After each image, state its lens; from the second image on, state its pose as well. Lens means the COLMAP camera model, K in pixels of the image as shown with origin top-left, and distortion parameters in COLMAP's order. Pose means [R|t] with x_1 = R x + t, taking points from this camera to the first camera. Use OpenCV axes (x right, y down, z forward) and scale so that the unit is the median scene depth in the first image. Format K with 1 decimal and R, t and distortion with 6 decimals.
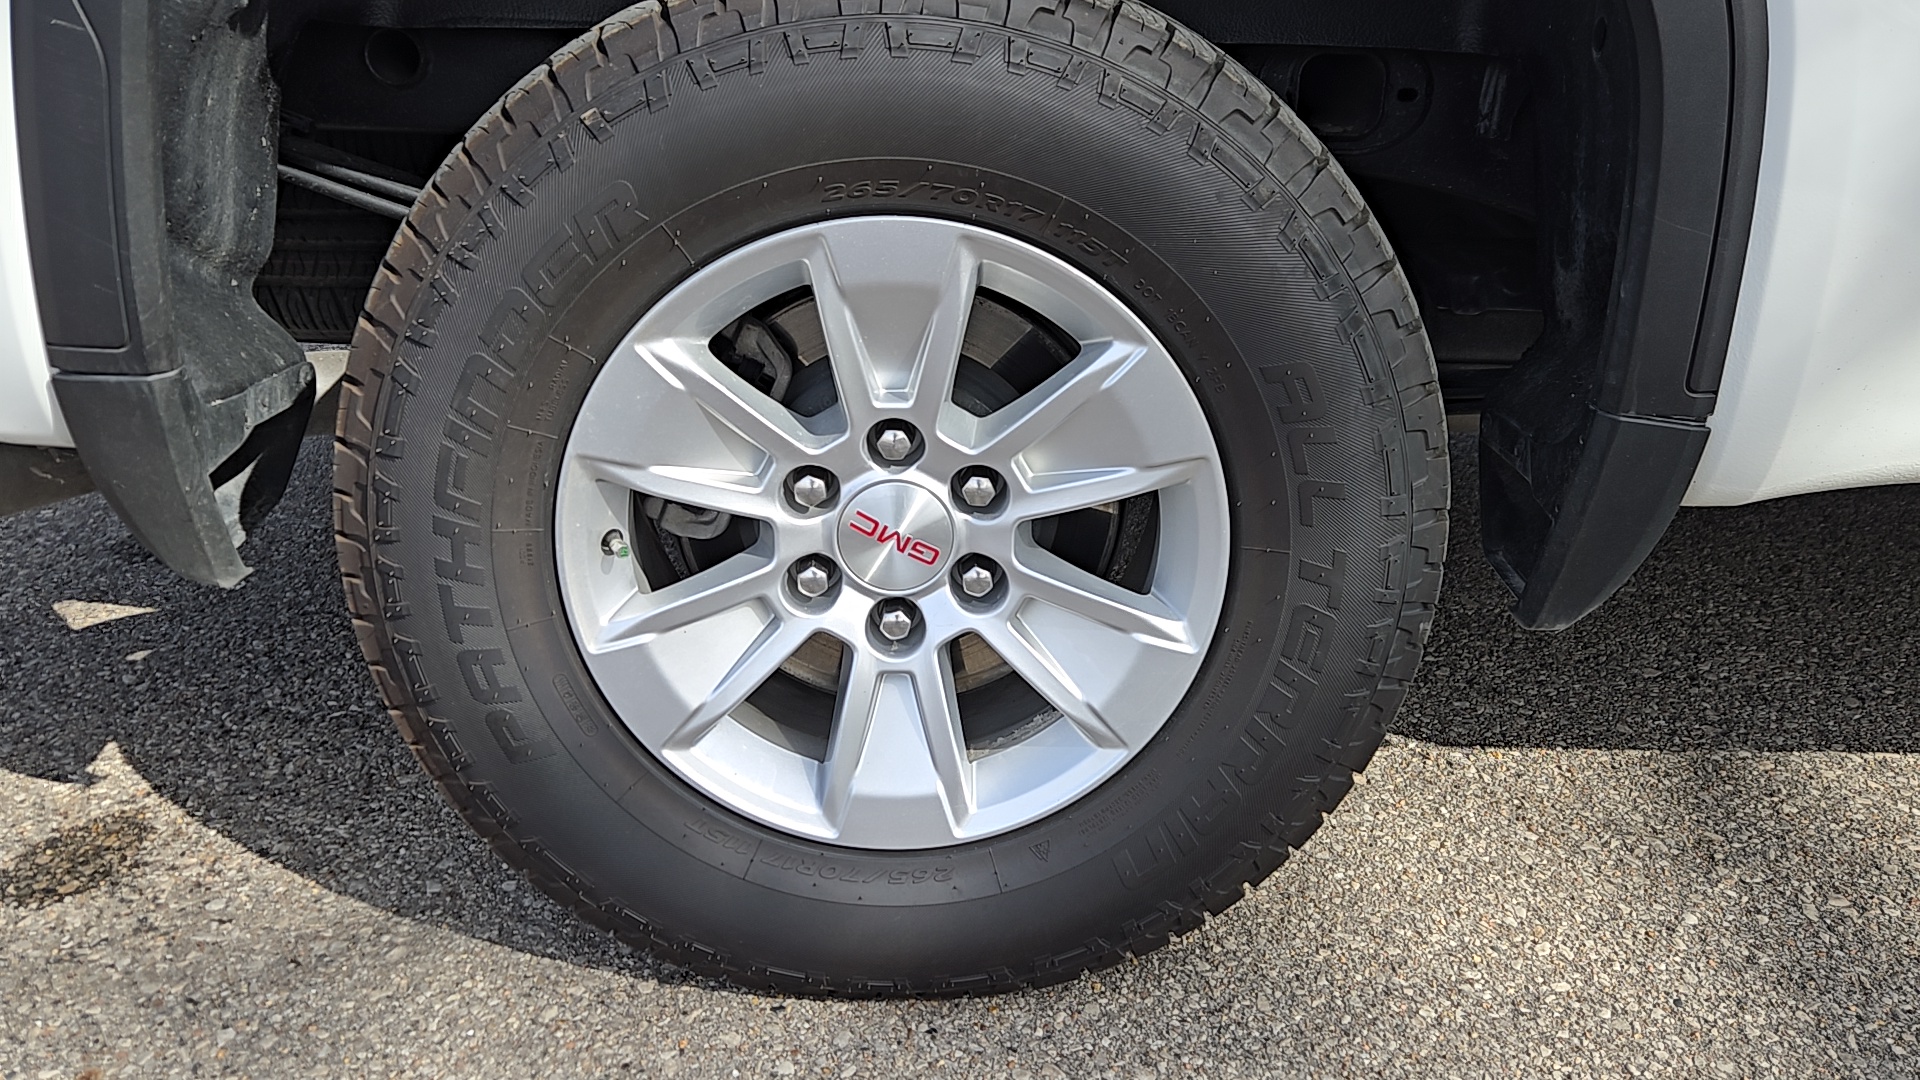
lens RADIAL K [[1578.6, 0, 965.4], [0, 1578.6, 542.2], [0, 0, 1]] dist [0.019084, 0.000384]
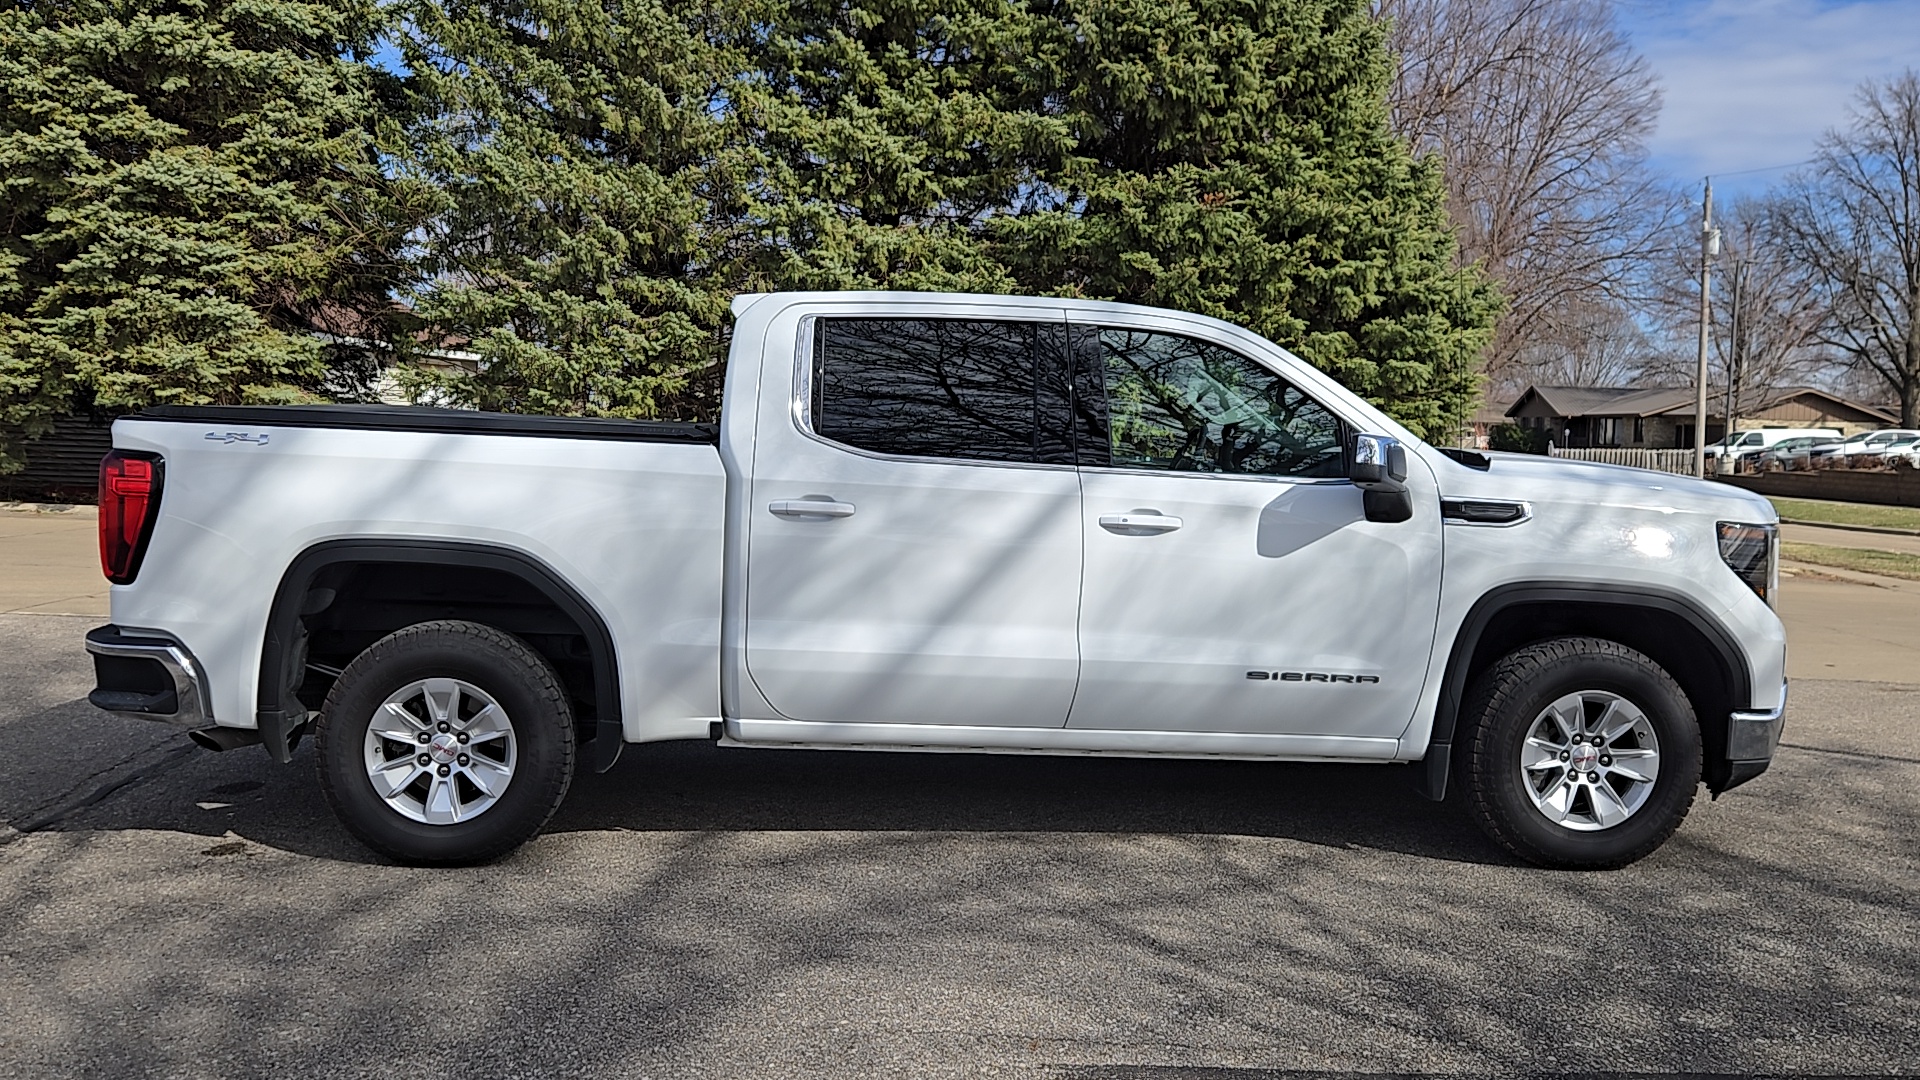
lens RADIAL K [[1578.6, 0, 960.5], [0, 1578.6, 535.2], [0, 0, 1]] dist [0.019084, 0.000384]
pose [[0.998070, 0.005037, 0.061899, 1.126310], [0.011736, 0.963450, -0.267631, 0.624740], [-0.060984, 0.267841, 0.961531, -3.519530]]
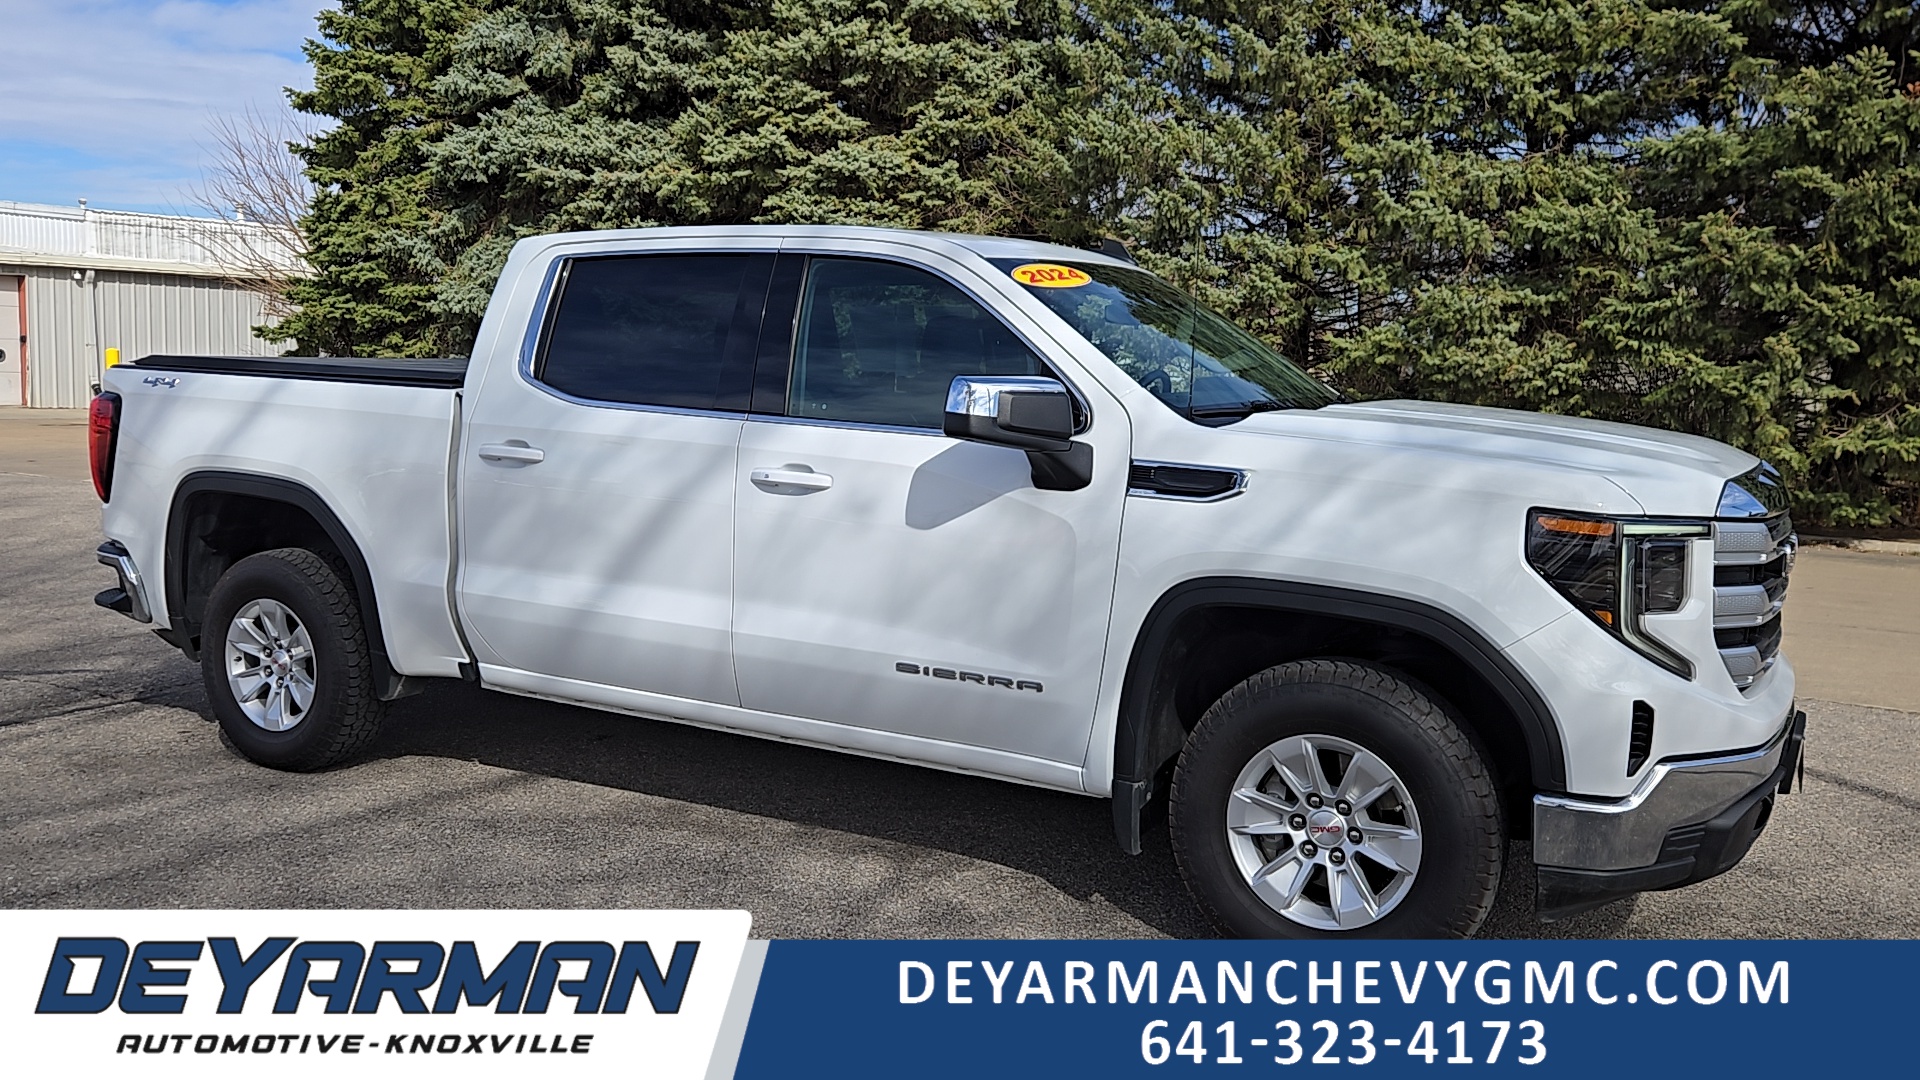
lens RADIAL K [[1578.6, 0, 963.1], [0, 1578.6, 532.3], [0, 0, 1]] dist [0.019084, 0.000384]
pose [[0.875853, 0.054999, -0.479434, 4.159830], [-0.170658, 0.964588, -0.201112, 0.231188], [0.451395, 0.257964, 0.854223, -2.350887]]
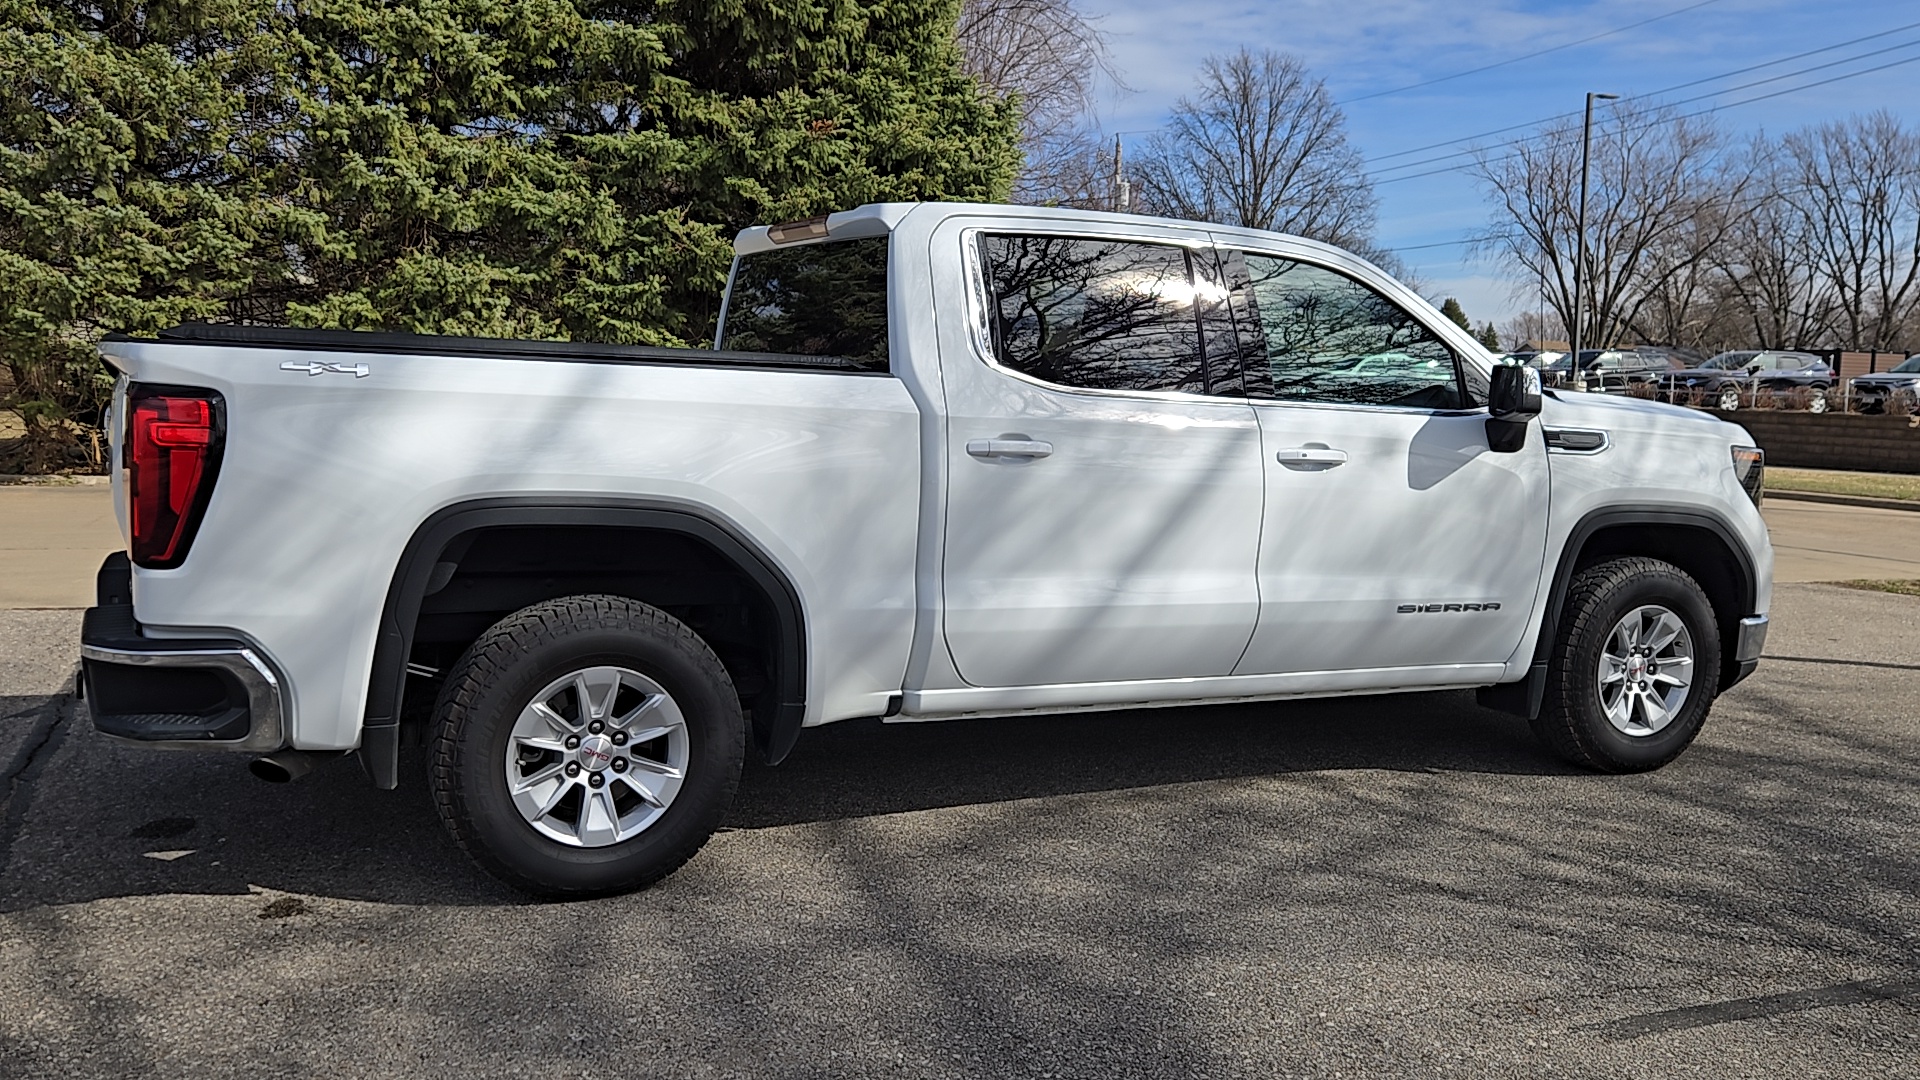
lens RADIAL K [[1578.6, 0, 954.8], [0, 1578.6, 527.4], [0, 0, 1]] dist [0.019084, 0.000384]
pose [[0.905018, -0.032194, 0.424153, -0.816227], [0.130691, 0.969948, -0.205235, 0.341994], [-0.404799, 0.241174, 0.882028, -2.624320]]
